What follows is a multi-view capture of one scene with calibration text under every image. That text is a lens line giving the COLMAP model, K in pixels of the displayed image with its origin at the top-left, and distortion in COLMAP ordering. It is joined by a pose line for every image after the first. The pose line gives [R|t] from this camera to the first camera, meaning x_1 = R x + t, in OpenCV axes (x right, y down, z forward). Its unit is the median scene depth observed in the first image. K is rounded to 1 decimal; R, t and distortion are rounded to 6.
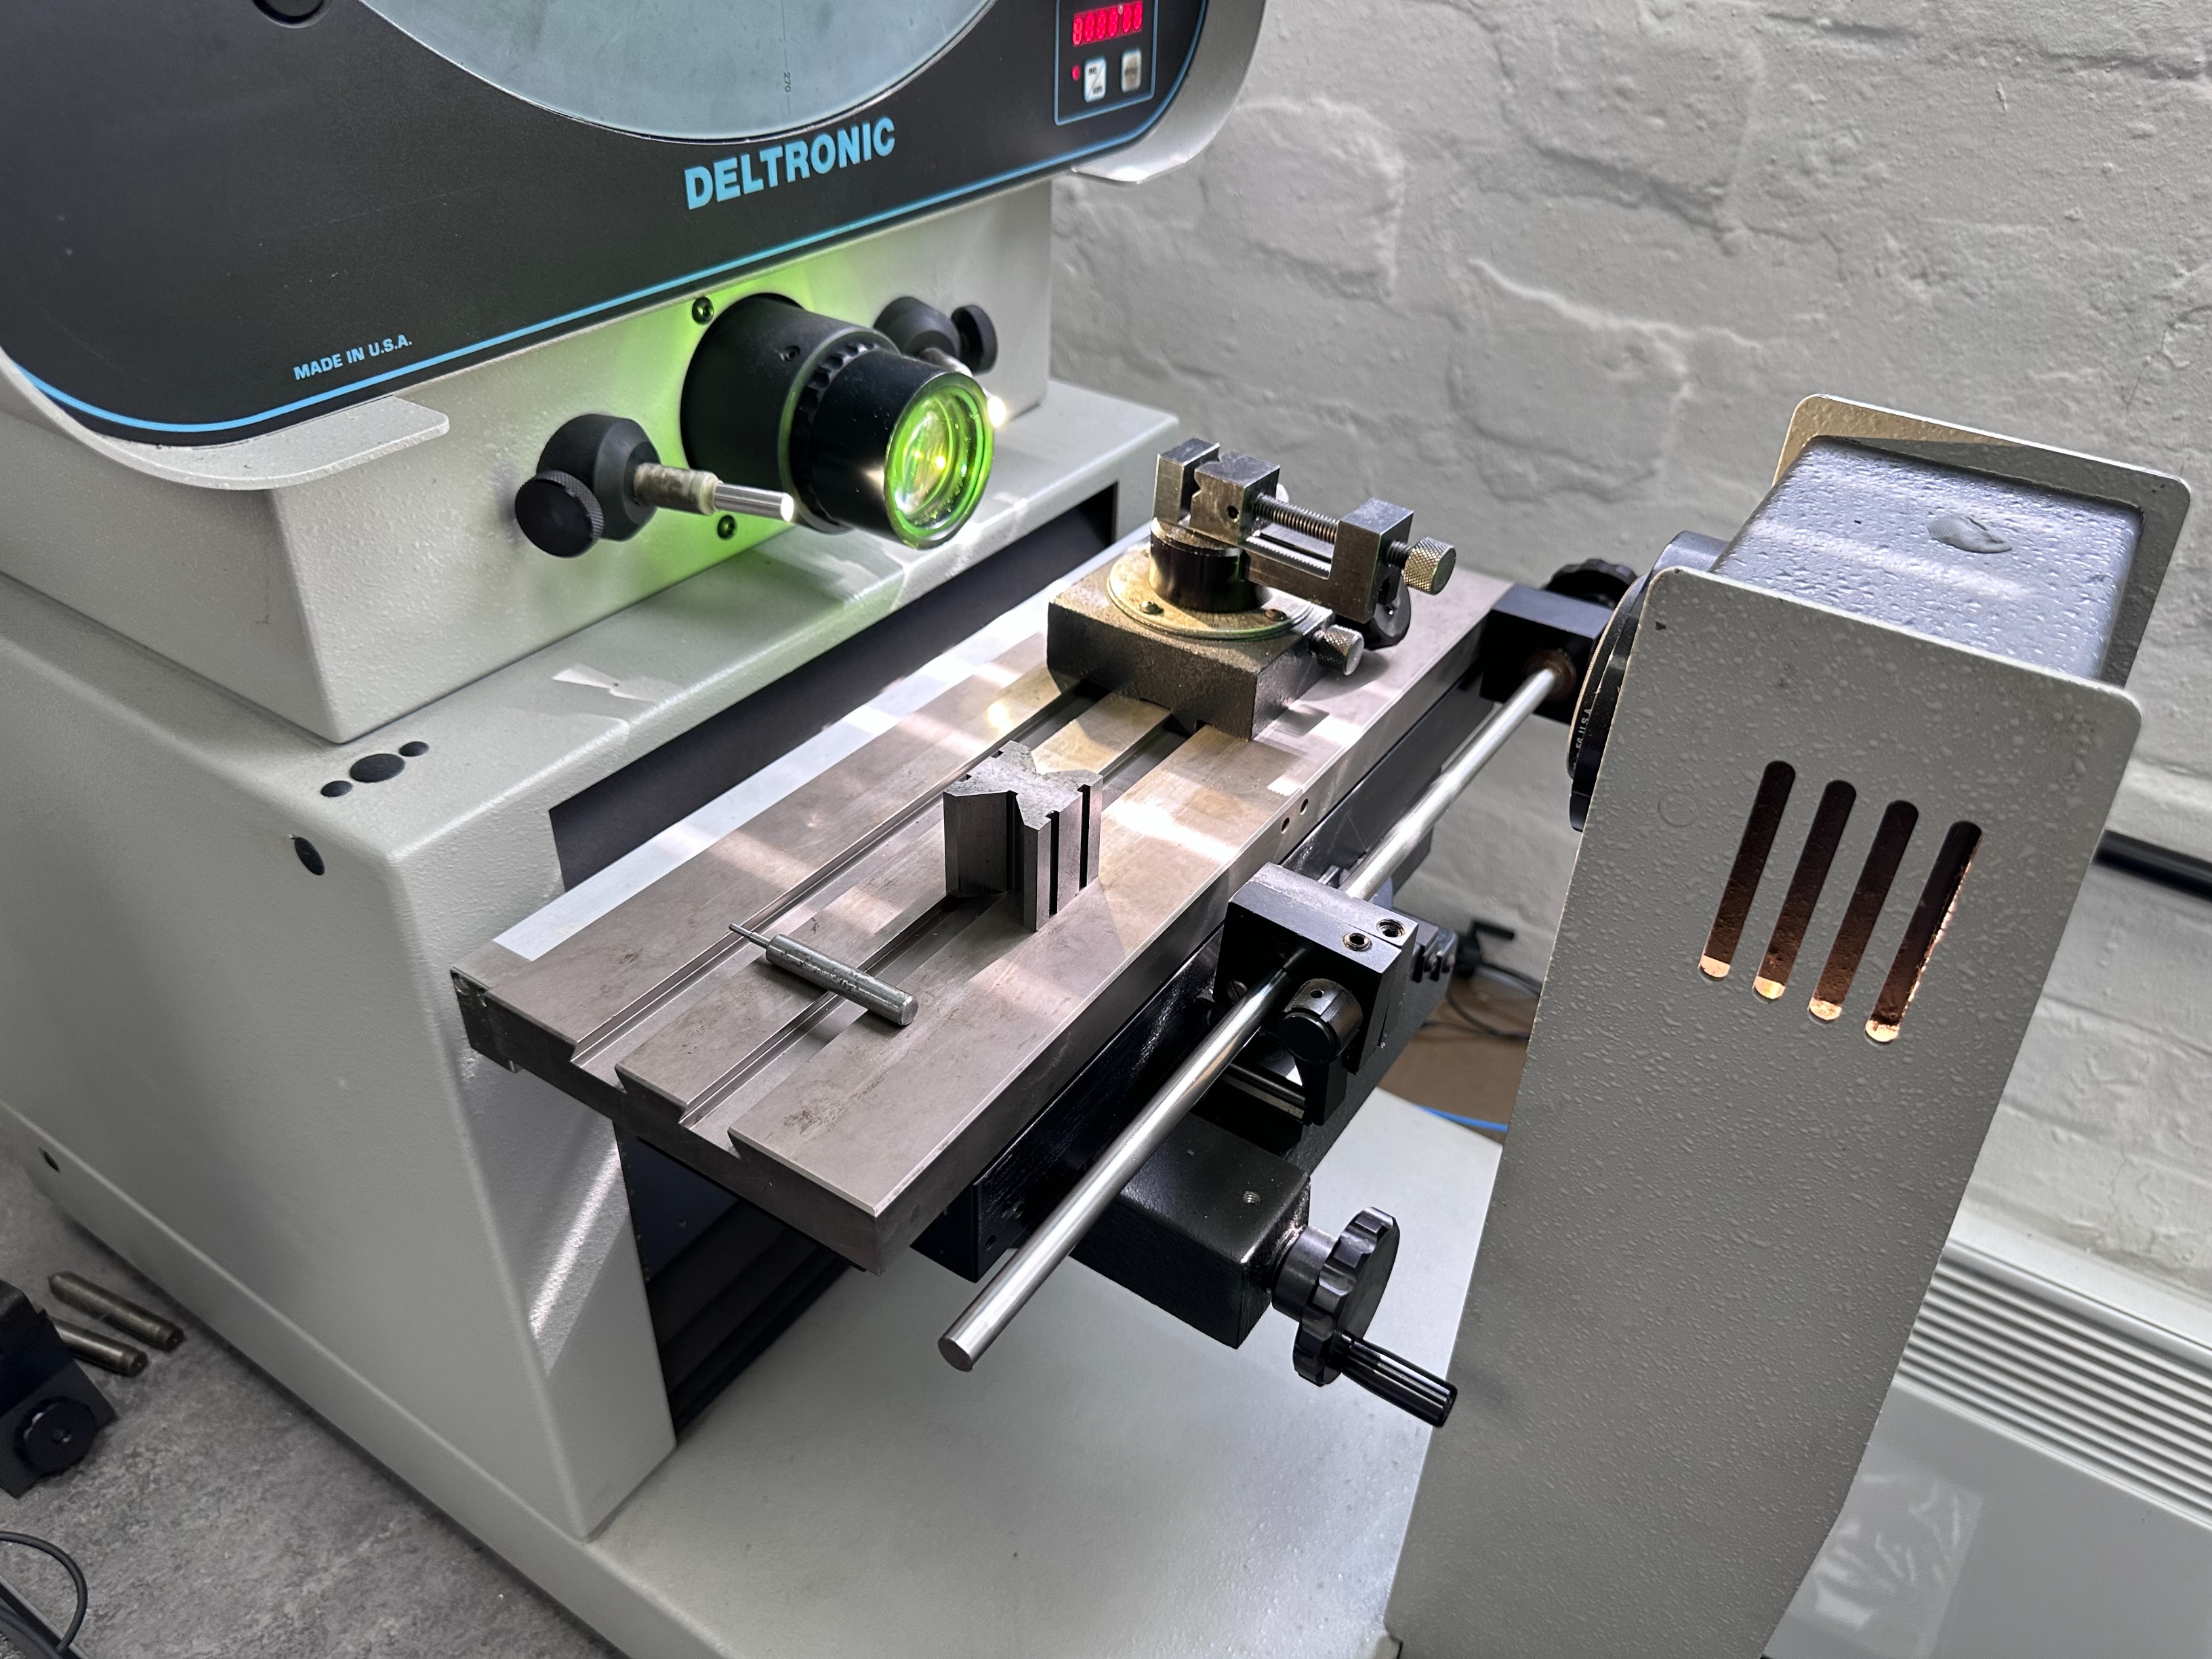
lens RADIAL K [[1646.4, 0, 1160.1], [0, 1646.4, 855.6], [0, 0, 1]] dist [-0.003281, -0.004832]
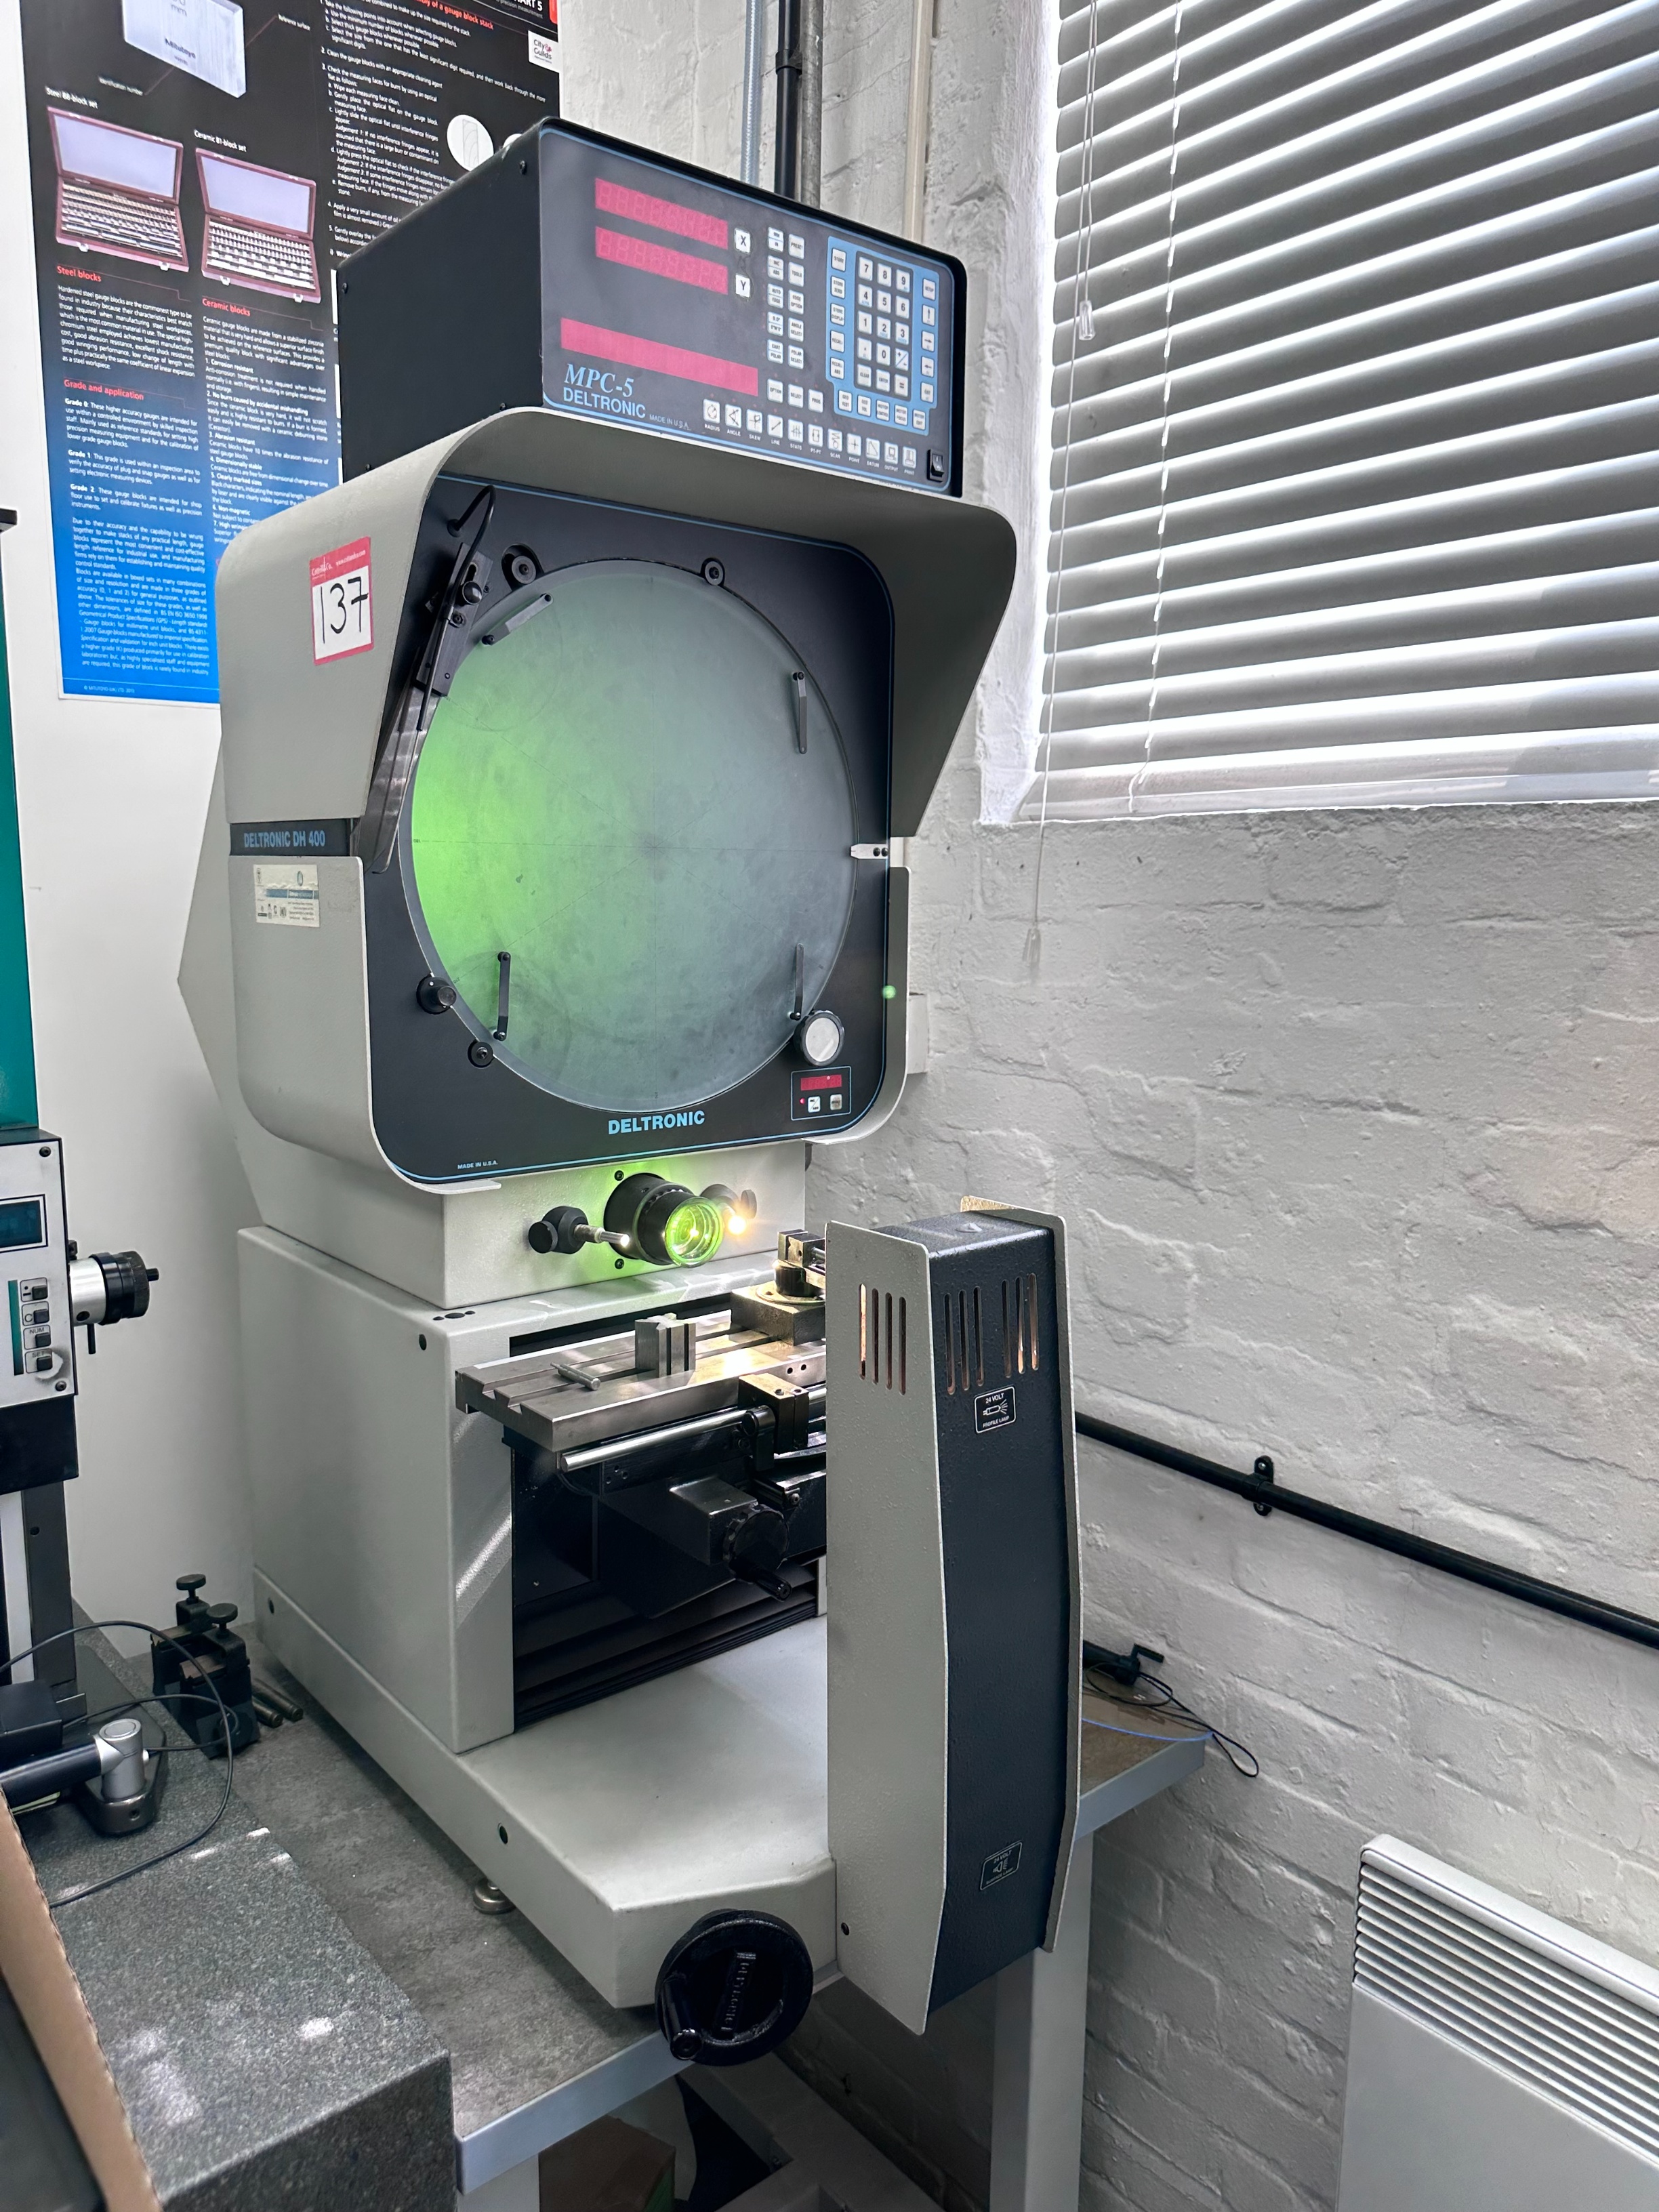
lens RADIAL K [[1600.8, 0, 829.1], [0, 1600.8, 1117.6], [0, 0, 1]] dist [0.025291, -0.031874]
pose [[0.946759, 0.005617, -0.321895, 0.554656], [-0.155779, 0.883000, -0.442769, 0.426411], [0.281746, 0.469340, 0.836863, -0.689475]]
